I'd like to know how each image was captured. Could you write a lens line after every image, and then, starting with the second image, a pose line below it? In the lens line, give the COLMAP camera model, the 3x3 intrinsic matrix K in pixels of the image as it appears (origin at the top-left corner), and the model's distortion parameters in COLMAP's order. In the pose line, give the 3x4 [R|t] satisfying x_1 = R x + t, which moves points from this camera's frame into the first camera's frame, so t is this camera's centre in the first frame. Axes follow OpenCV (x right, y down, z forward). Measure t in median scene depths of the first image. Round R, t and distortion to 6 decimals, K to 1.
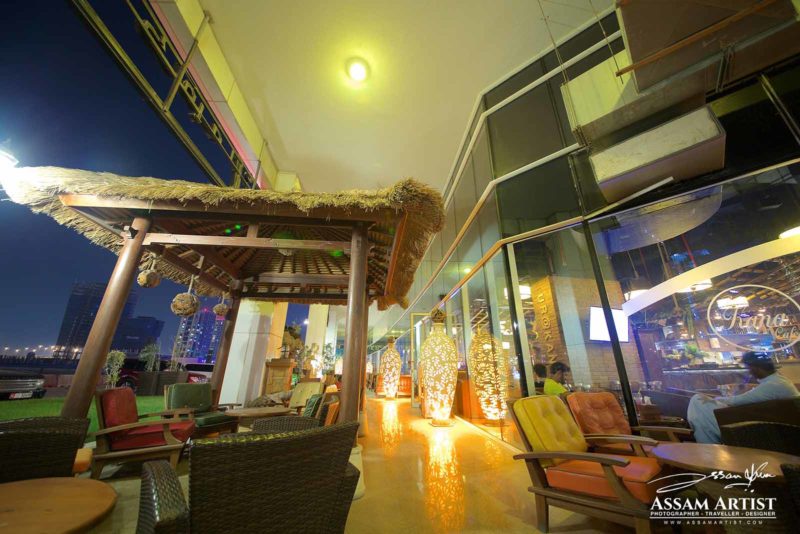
lens RADIAL K [[282.1, 0, 401.4], [0, 282.1, 263.7], [0, 0, 1]] dist [-0.011357, -0.000173]
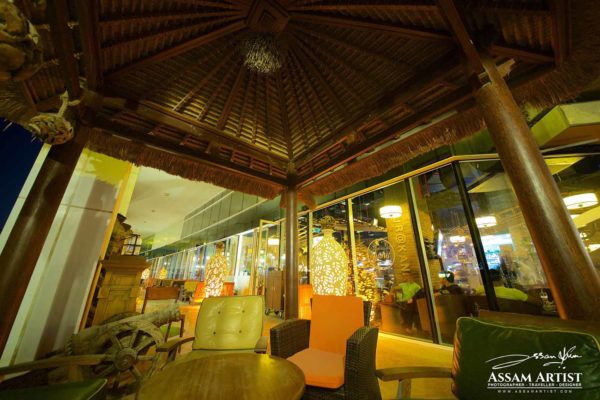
lens RADIAL K [[213.8, 0, 296.3], [0, 213.8, 199.6], [0, 0, 1]] dist [0.002779, 0.000158]
pose [[0.840598, 0.186998, 0.508357, -0.405179], [-0.194371, 0.980147, -0.039140, 0.175508], [-0.505583, -0.065909, 0.860257, 0.453162]]
